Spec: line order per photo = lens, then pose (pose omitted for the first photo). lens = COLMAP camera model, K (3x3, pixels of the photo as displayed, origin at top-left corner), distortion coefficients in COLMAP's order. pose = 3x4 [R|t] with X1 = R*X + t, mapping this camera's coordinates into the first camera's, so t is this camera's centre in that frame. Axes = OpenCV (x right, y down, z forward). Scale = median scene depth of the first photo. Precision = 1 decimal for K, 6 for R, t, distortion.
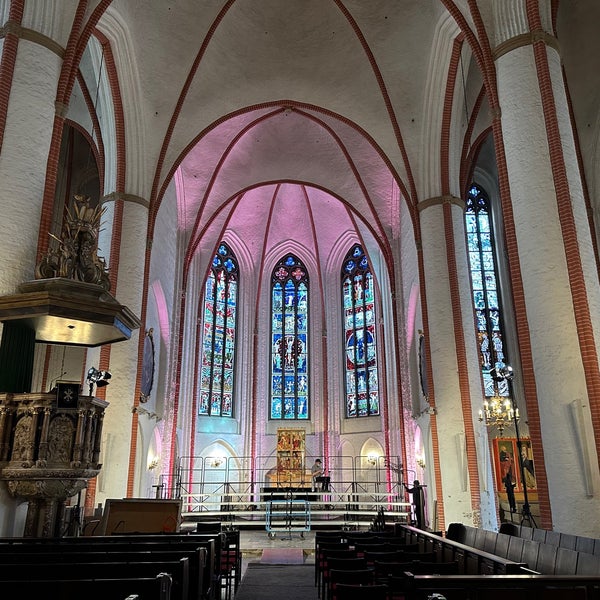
lens RADIAL K [[560.6, 0, 300.0], [0, 560.6, 300.0], [0, 0, 1]] dist [0.105212, -0.002408]
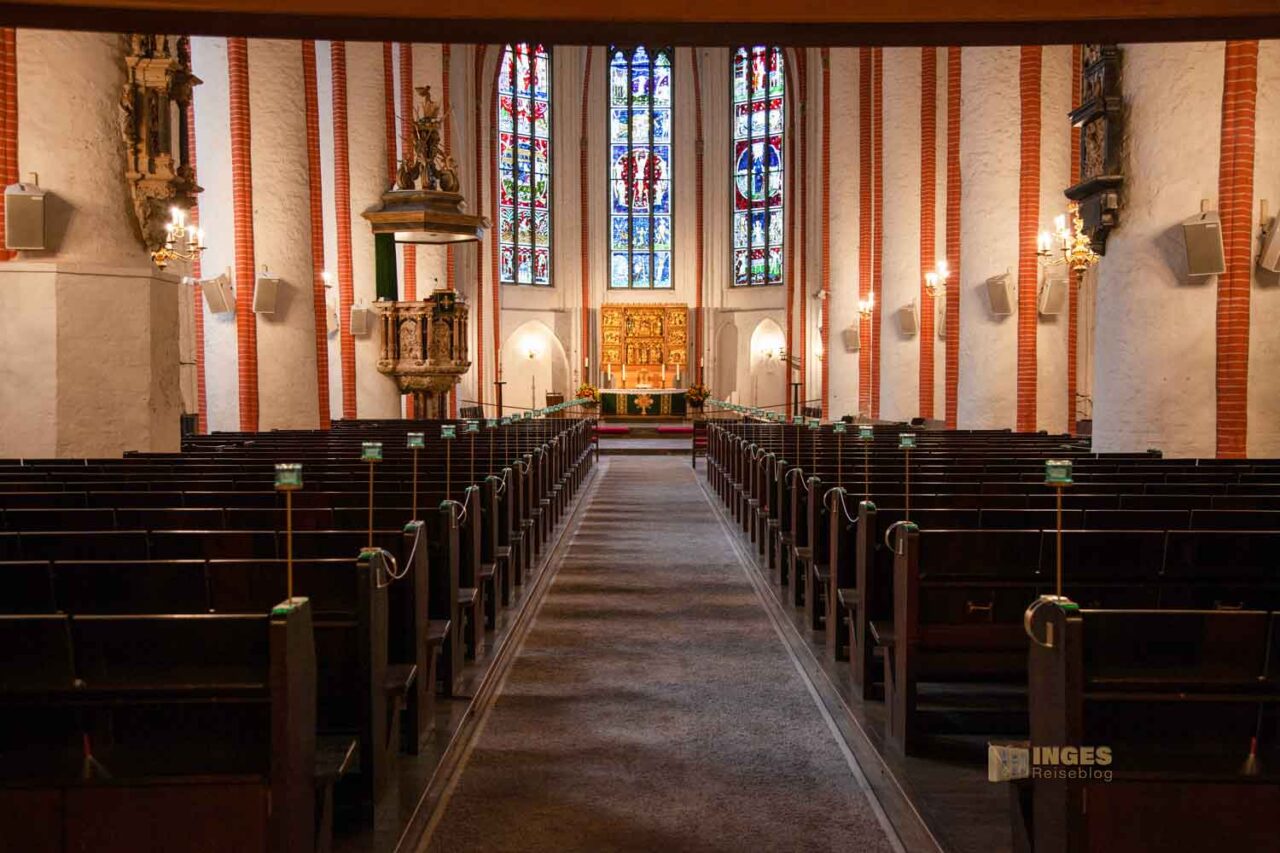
lens RADIAL K [[1100.1, 0, 640.0], [0, 1100.1, 426.5], [0, 0, 1]] dist [-0.138883, 0.090470]
pose [[0.999887, 0.001456, -0.014960, -0.001562], [0.003772, 0.939145, 0.343499, -0.061429], [0.014550, -0.343517, 0.939034, -0.193447]]
